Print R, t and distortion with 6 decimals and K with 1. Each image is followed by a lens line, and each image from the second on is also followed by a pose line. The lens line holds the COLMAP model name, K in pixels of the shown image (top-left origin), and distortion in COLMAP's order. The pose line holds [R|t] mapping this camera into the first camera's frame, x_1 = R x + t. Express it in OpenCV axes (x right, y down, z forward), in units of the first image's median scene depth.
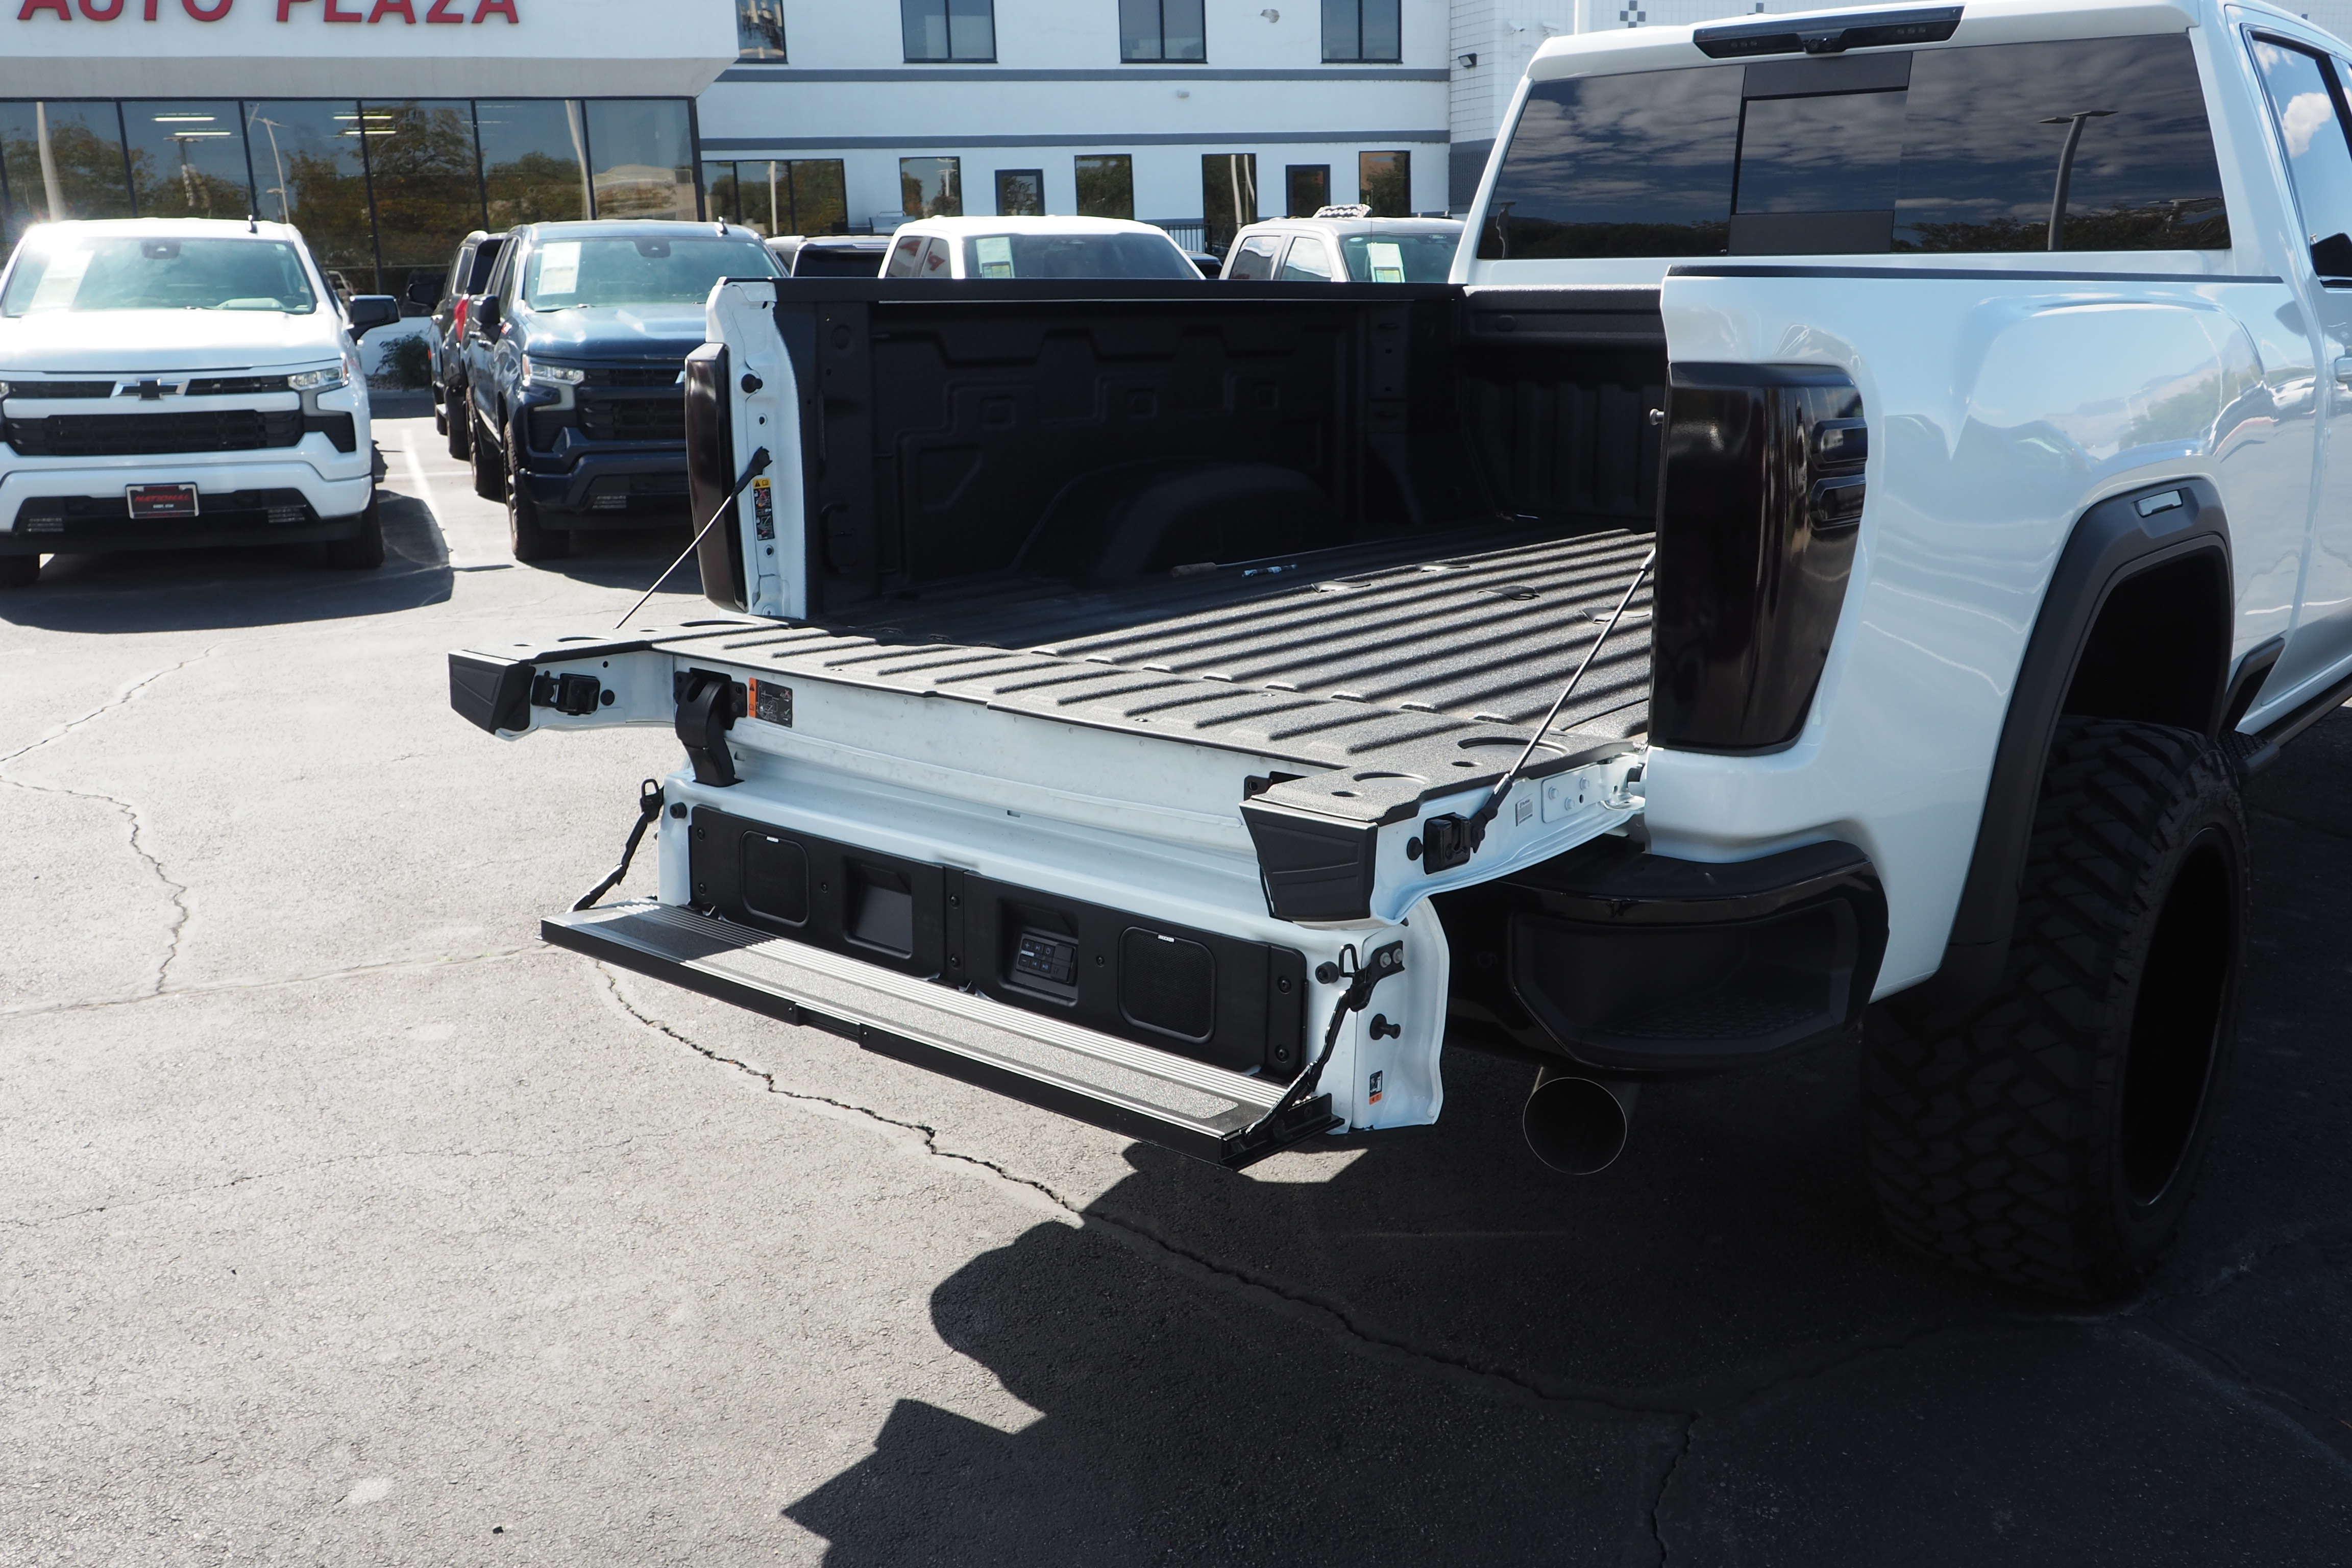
lens RADIAL K [[2020.1, 0, 1135.8], [0, 2020.1, 782.4], [0, 0, 1]] dist [-0.014014, -0.002324]
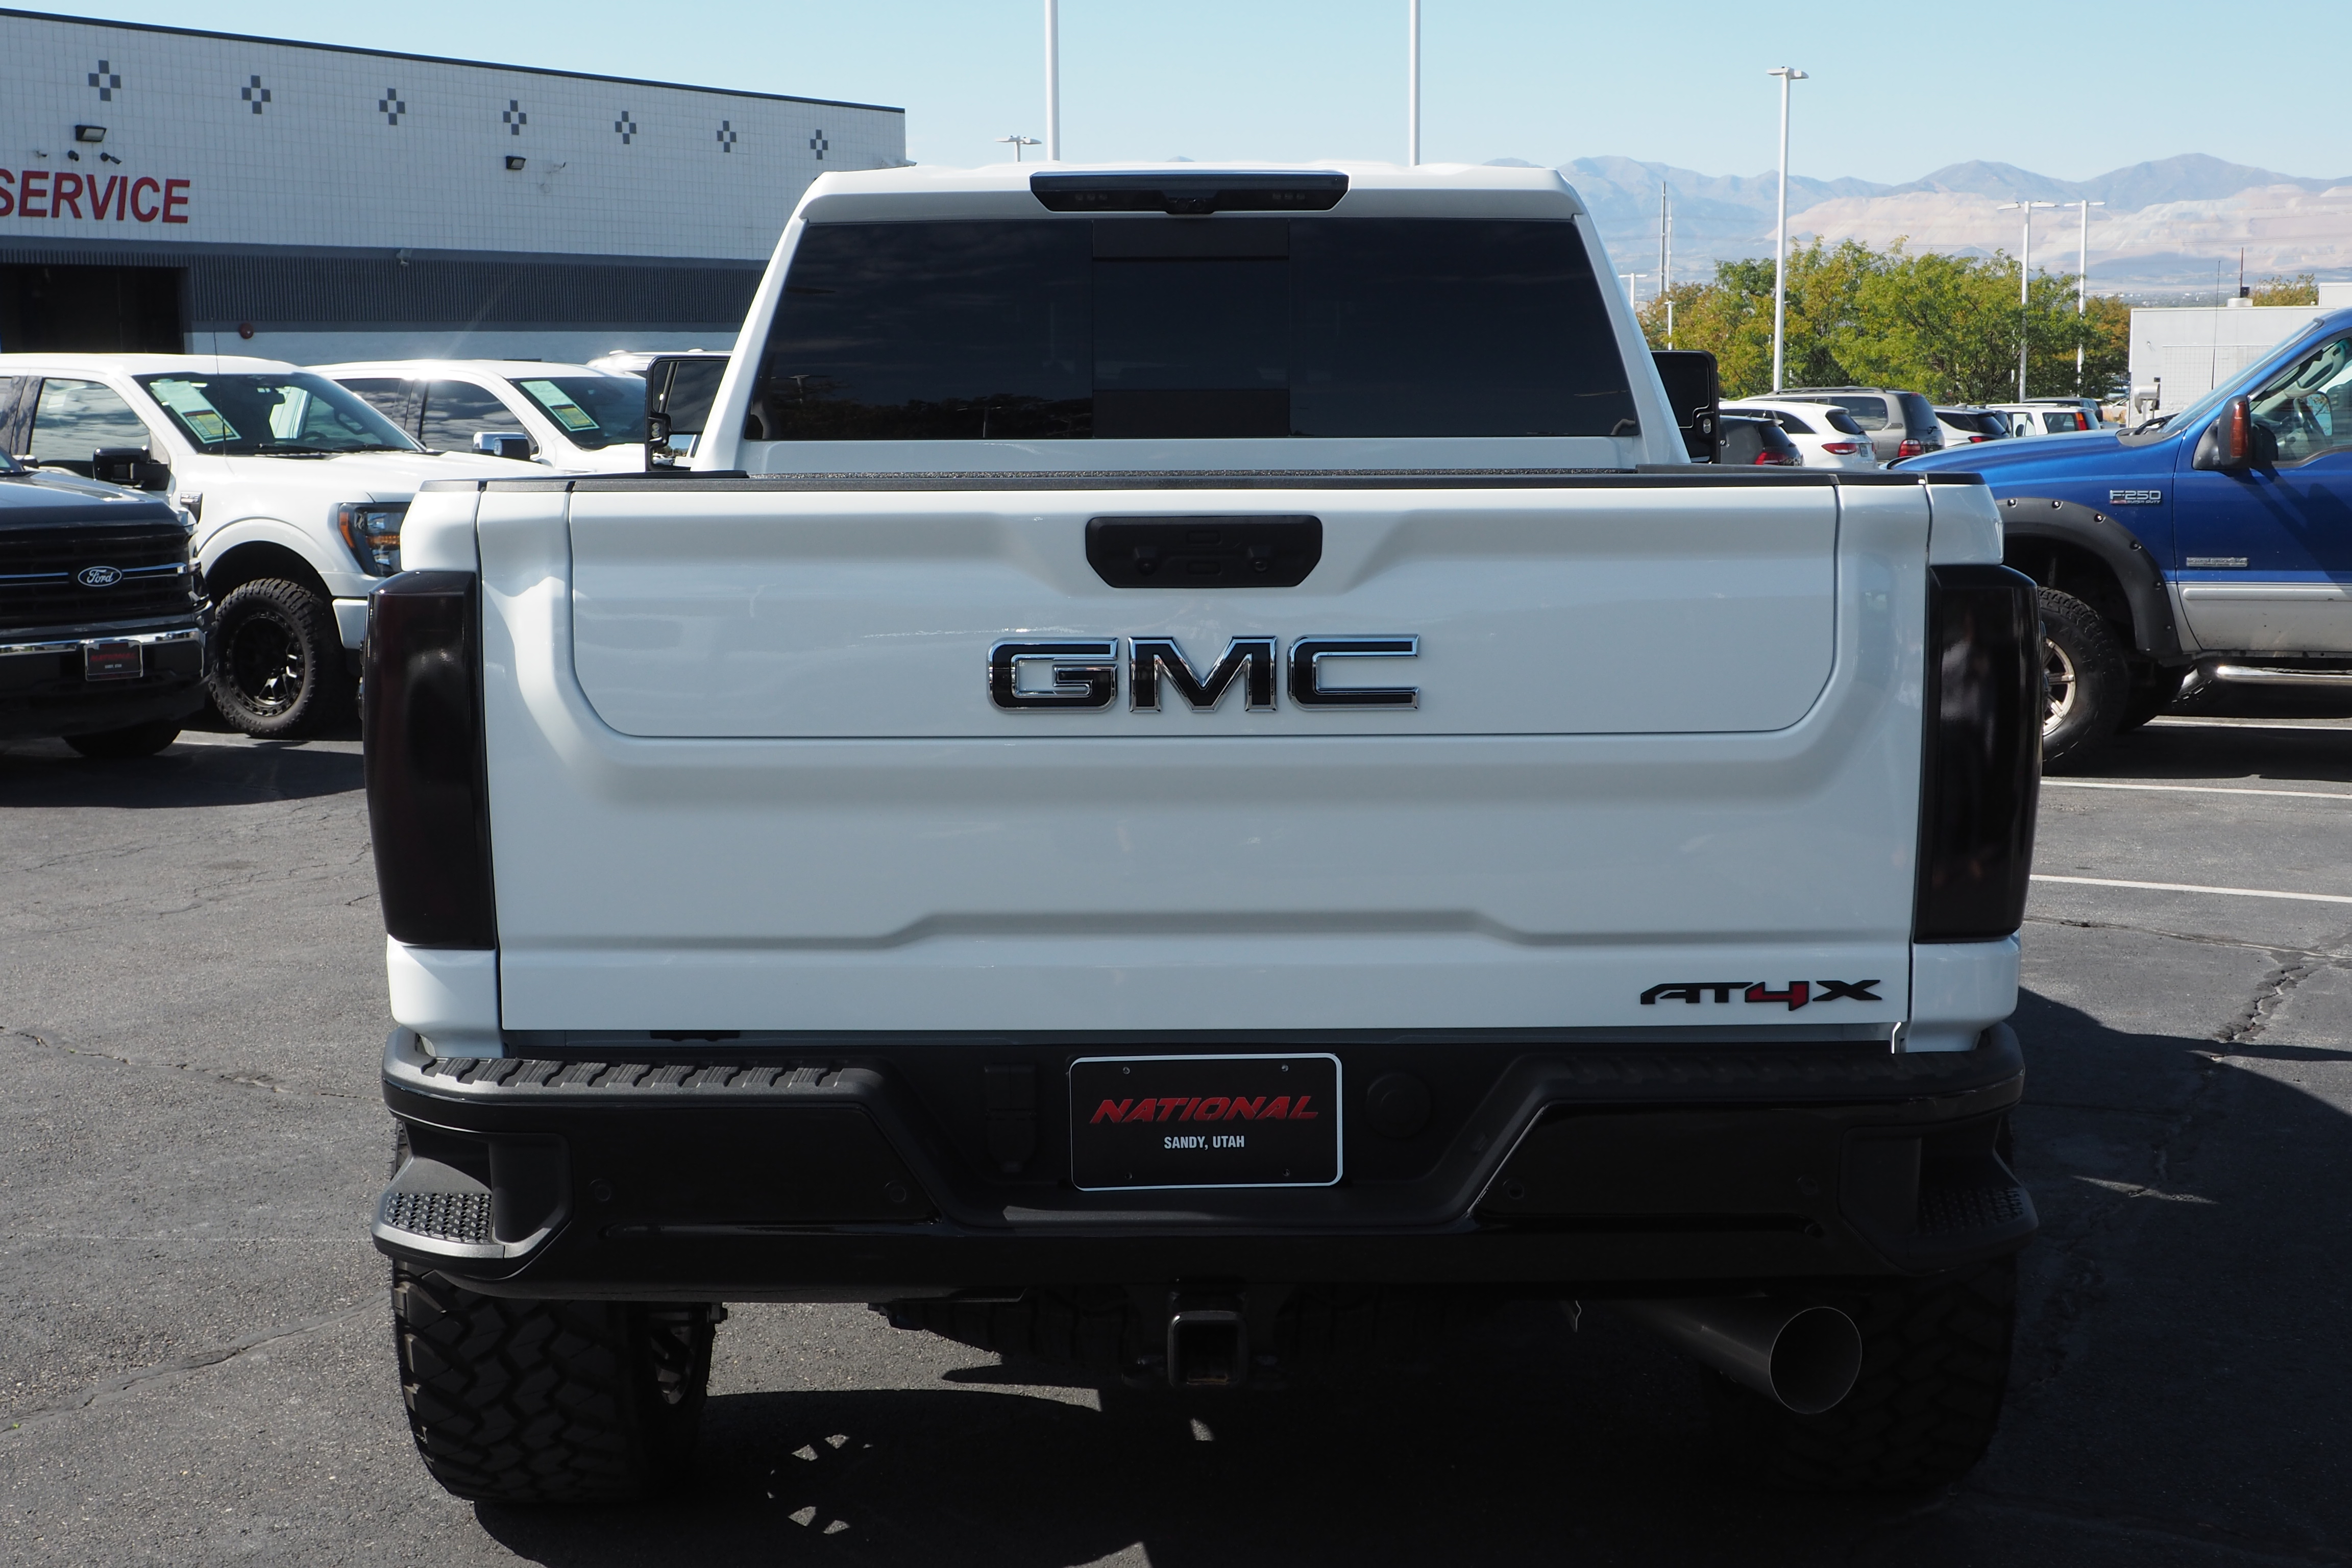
lens RADIAL K [[3034.0, 0, 1178.4], [0, 3034.0, 790.2], [0, 0, 1]] dist [-0.008346, 0.000000]
pose [[0.764305, -0.073102, 0.640698, -0.543801], [0.153272, 0.985675, -0.070379, -0.022194], [-0.626375, 0.151992, 0.764561, 0.029558]]
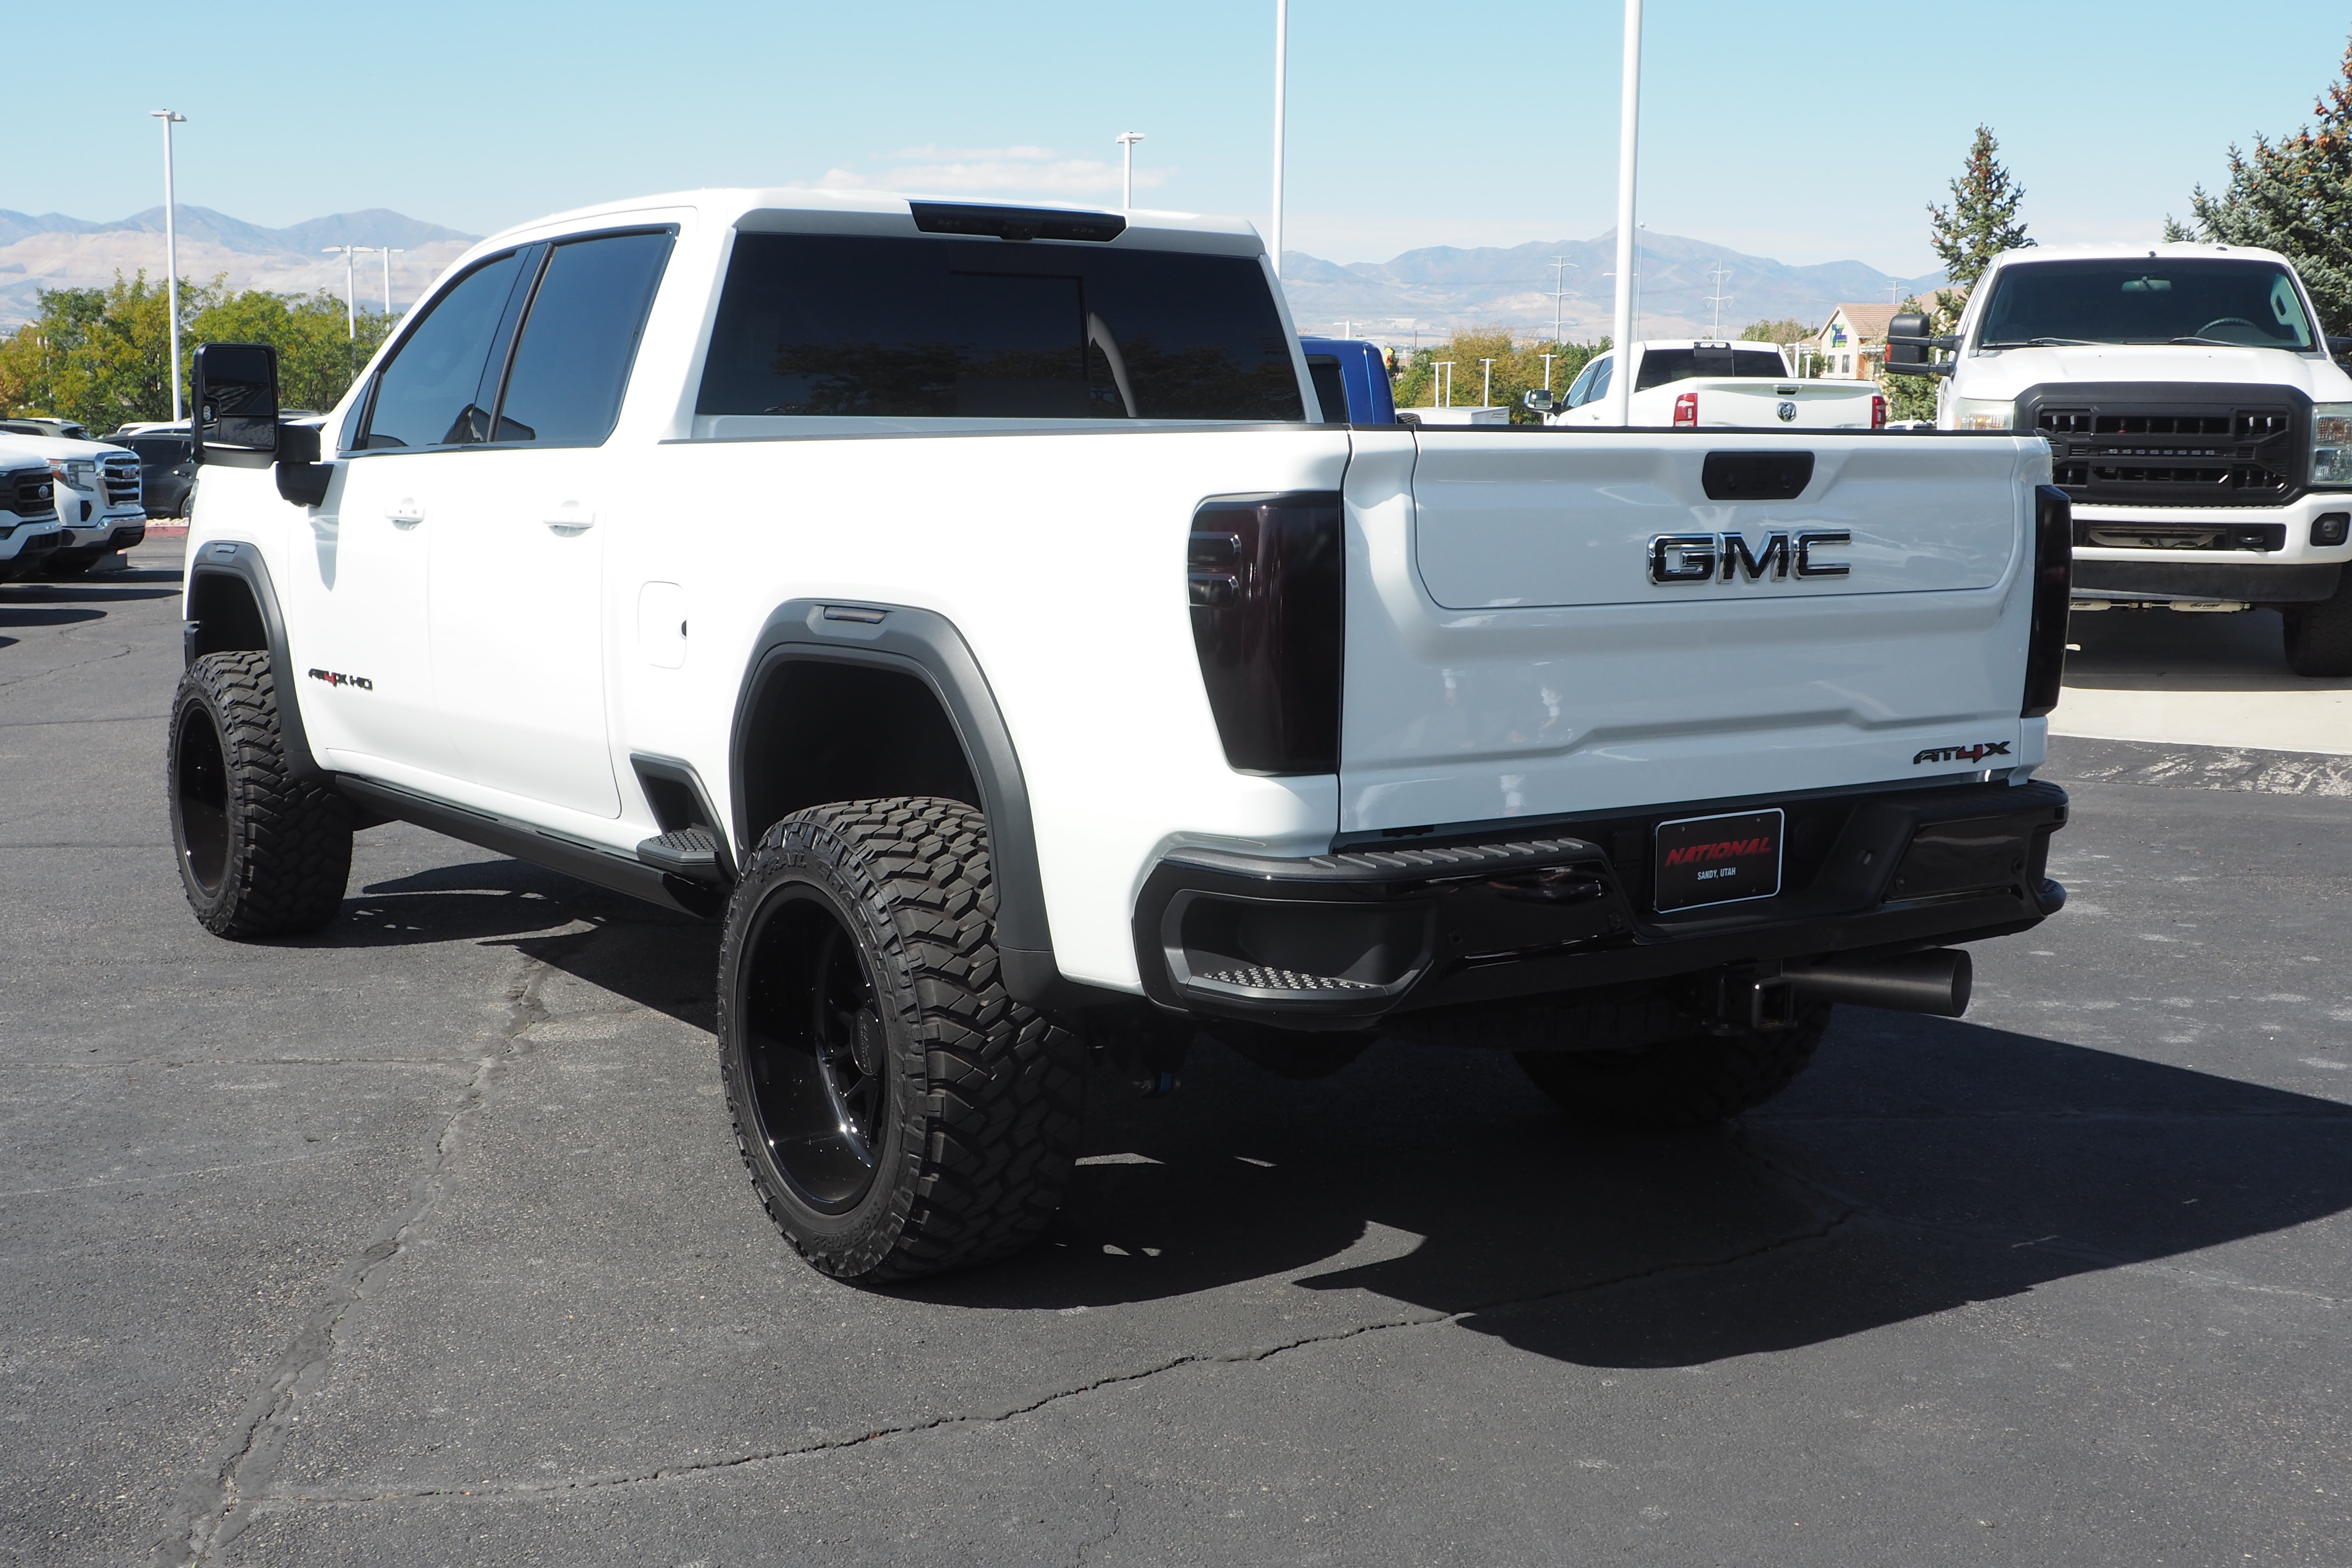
lens RADIAL K [[2760.8, 0, 1177.3], [0, 2760.8, 789.1], [0, 0, 1]] dist [-0.008482, 0.000000]
pose [[0.261929, -0.109404, 0.958866, -1.158302], [0.226761, 0.972715, 0.049041, -0.125256], [-0.938069, 0.204588, 0.279591, 0.567895]]
